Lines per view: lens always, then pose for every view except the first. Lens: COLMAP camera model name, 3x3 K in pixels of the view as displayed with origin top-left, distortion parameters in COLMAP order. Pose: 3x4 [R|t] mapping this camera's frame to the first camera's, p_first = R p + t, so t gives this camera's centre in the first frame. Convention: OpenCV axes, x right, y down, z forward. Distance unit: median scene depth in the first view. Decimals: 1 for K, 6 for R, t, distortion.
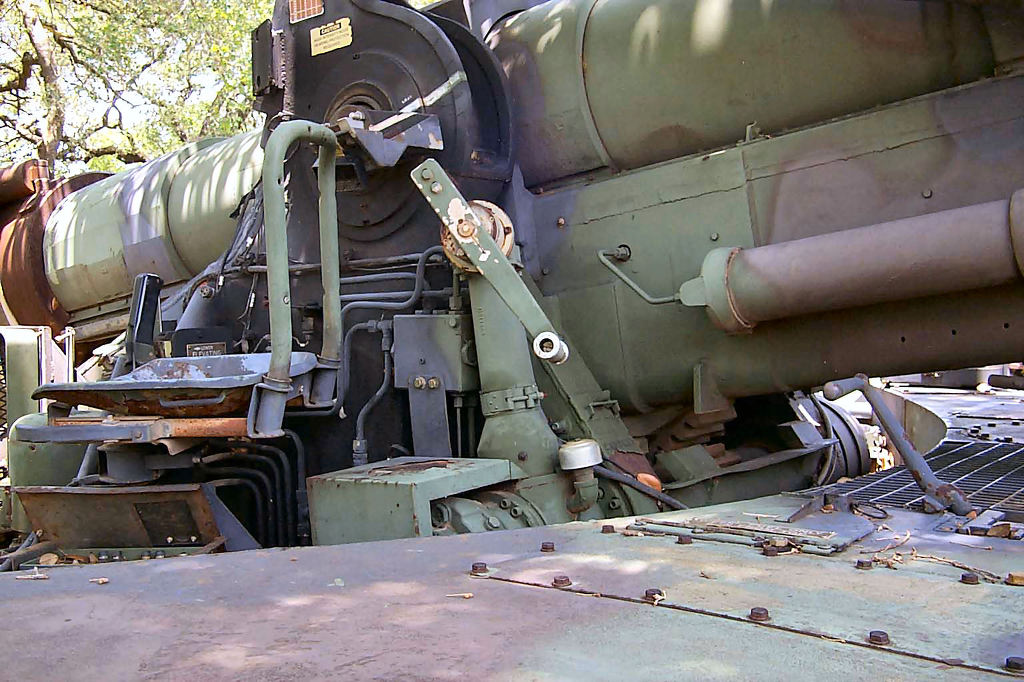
lens RADIAL K [[1108.9, 0, 512.0], [0, 1108.9, 341.0], [0, 0, 1]] dist [-0.124030, 0.182637]
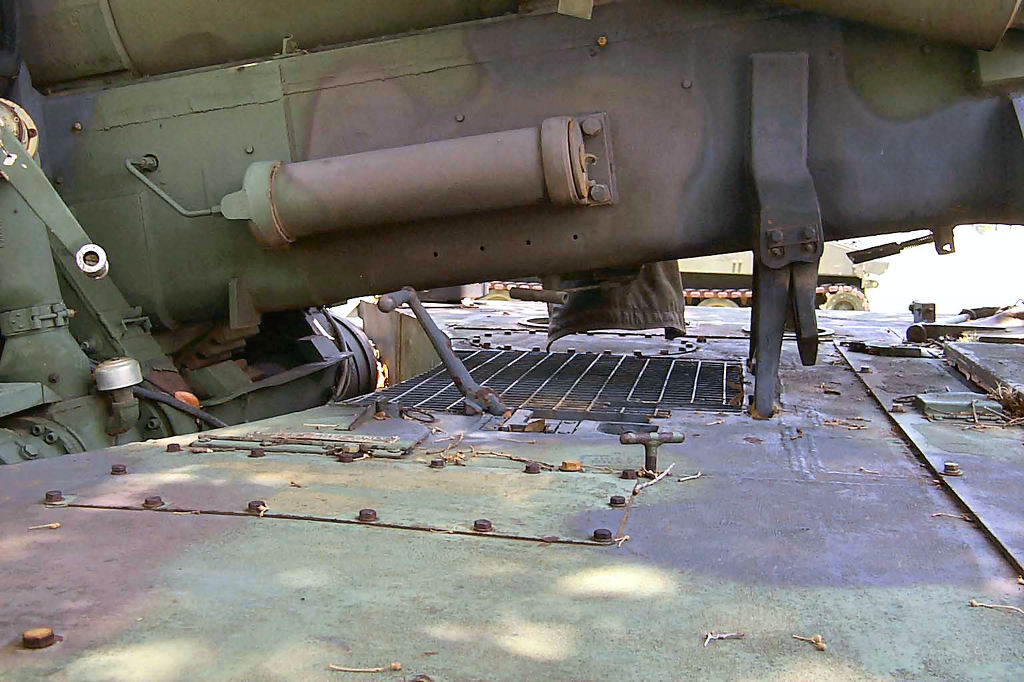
lens RADIAL K [[1108.9, 0, 512.0], [0, 1108.9, 341.0], [0, 0, 1]] dist [-0.124030, 0.182637]
pose [[0.883455, -0.027630, 0.467700, -0.077207], [-0.006683, 0.997415, 0.071547, 0.004460], [-0.468468, -0.066334, 0.880987, 0.012653]]
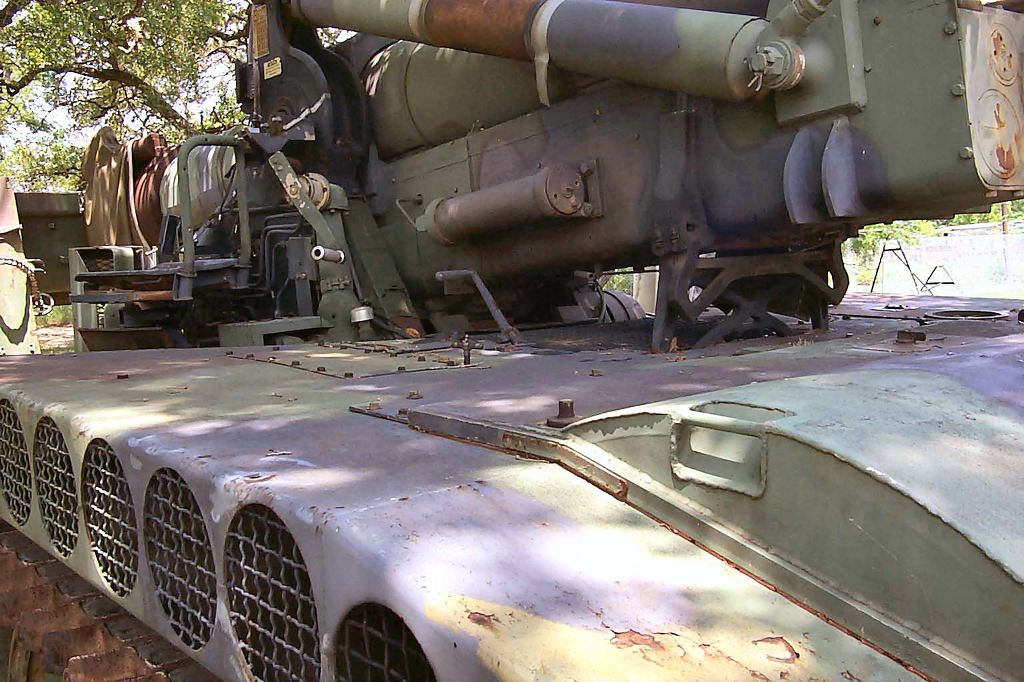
lens RADIAL K [[1108.9, 0, 512.0], [0, 1108.9, 341.0], [0, 0, 1]] dist [-0.124030, 0.182637]
pose [[0.978325, 0.016487, -0.206419, 0.653657], [-0.002288, 0.997625, 0.068835, 0.020747], [0.207064, -0.066871, 0.976039, -0.685460]]
